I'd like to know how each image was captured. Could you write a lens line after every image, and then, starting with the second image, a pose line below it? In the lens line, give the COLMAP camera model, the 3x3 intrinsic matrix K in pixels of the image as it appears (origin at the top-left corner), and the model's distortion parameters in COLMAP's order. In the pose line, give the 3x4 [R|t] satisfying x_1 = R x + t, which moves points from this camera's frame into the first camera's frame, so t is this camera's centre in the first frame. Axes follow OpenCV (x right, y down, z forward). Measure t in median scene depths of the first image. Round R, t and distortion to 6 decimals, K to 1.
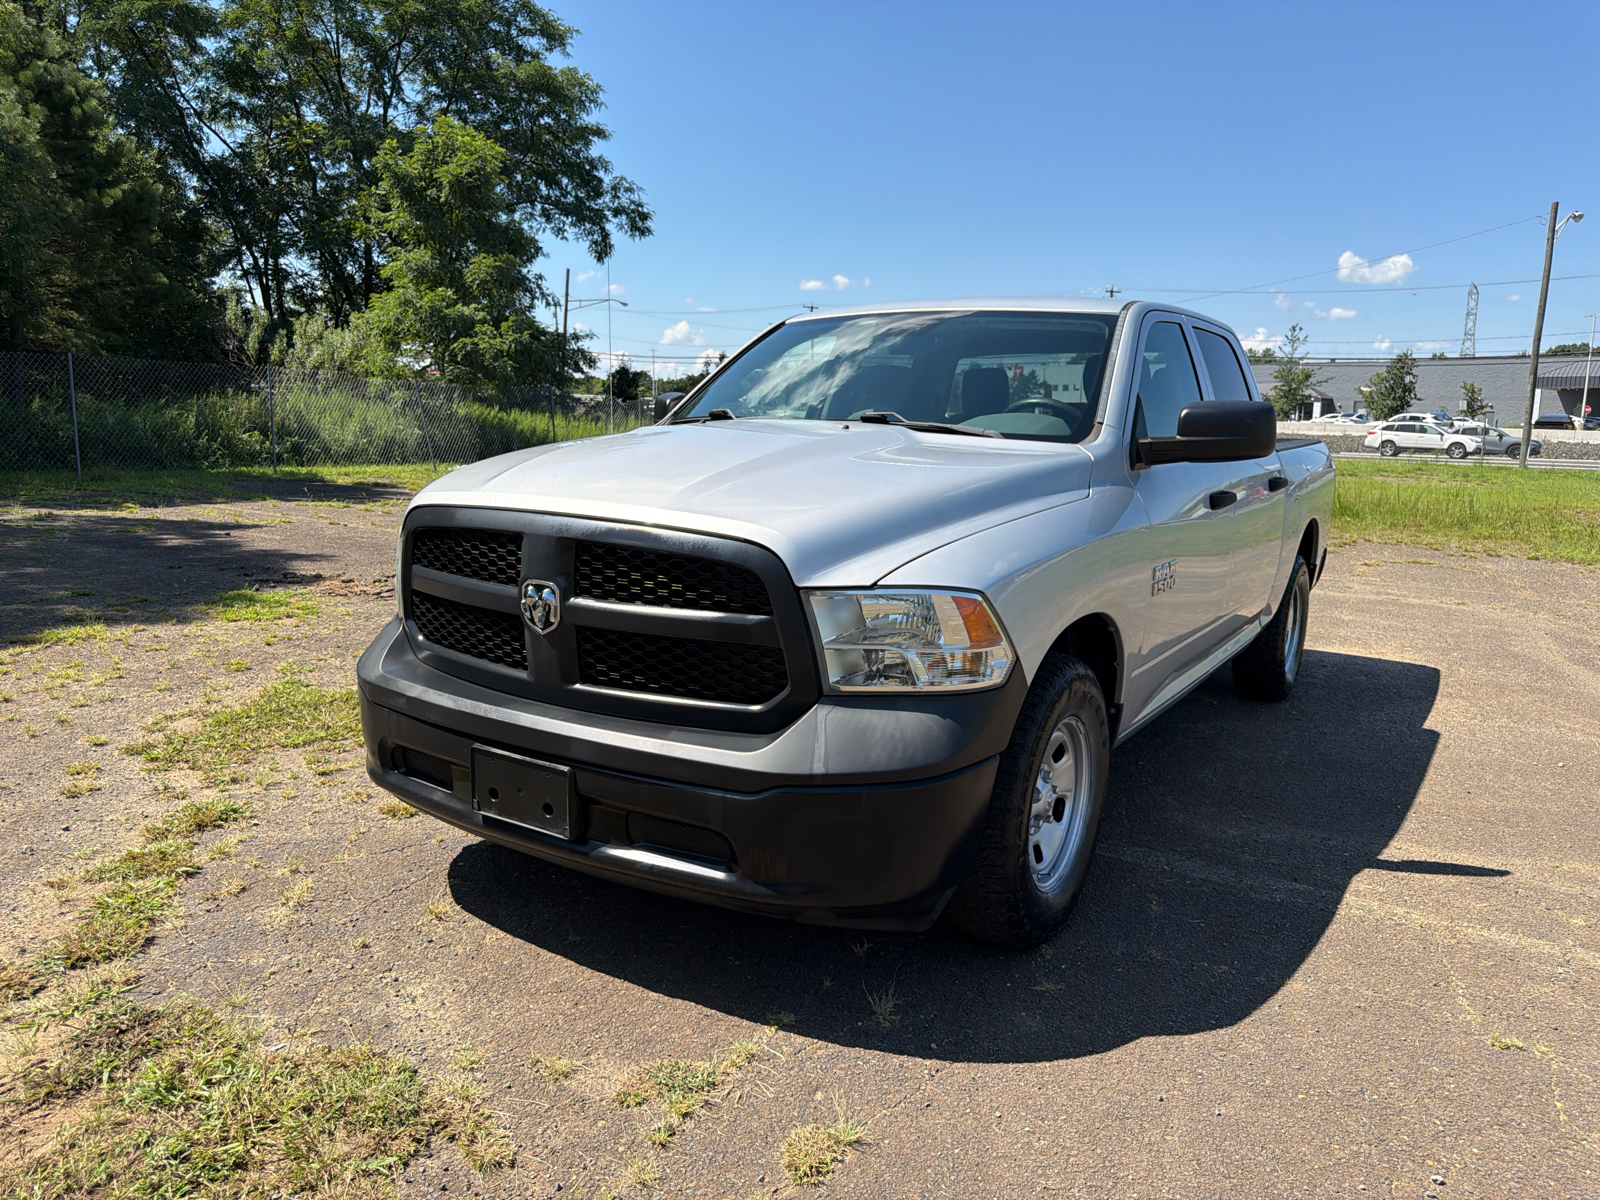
lens RADIAL K [[1132.6, 0, 799.0], [0, 1132.6, 596.7], [0, 0, 1]] dist [0.032098, -0.048141]
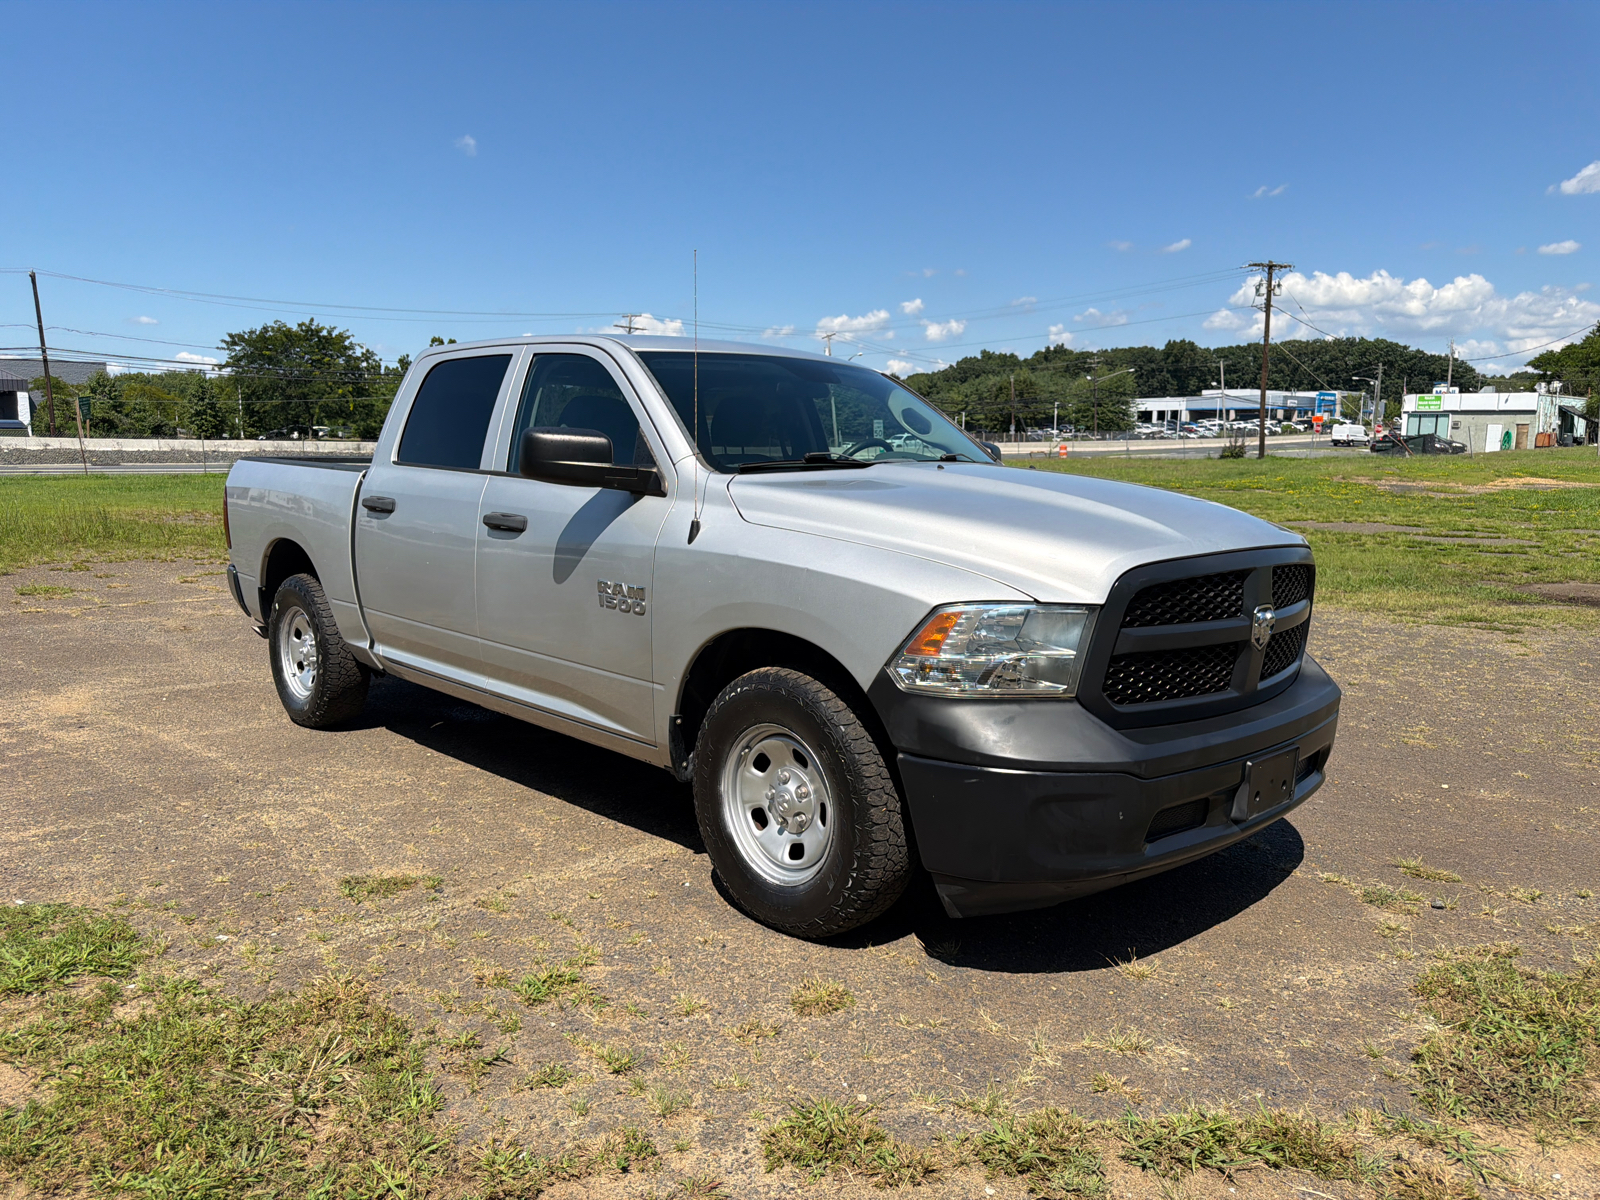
lens RADIAL K [[1132.6, 0, 800.0], [0, 1132.6, 598.4], [0, 0, 1]] dist [0.032098, -0.048141]
pose [[0.228272, -0.145164, 0.962715, -1.107012], [0.145286, 0.982829, 0.113748, -0.168994], [-0.962696, 0.113904, 0.245443, 0.865014]]
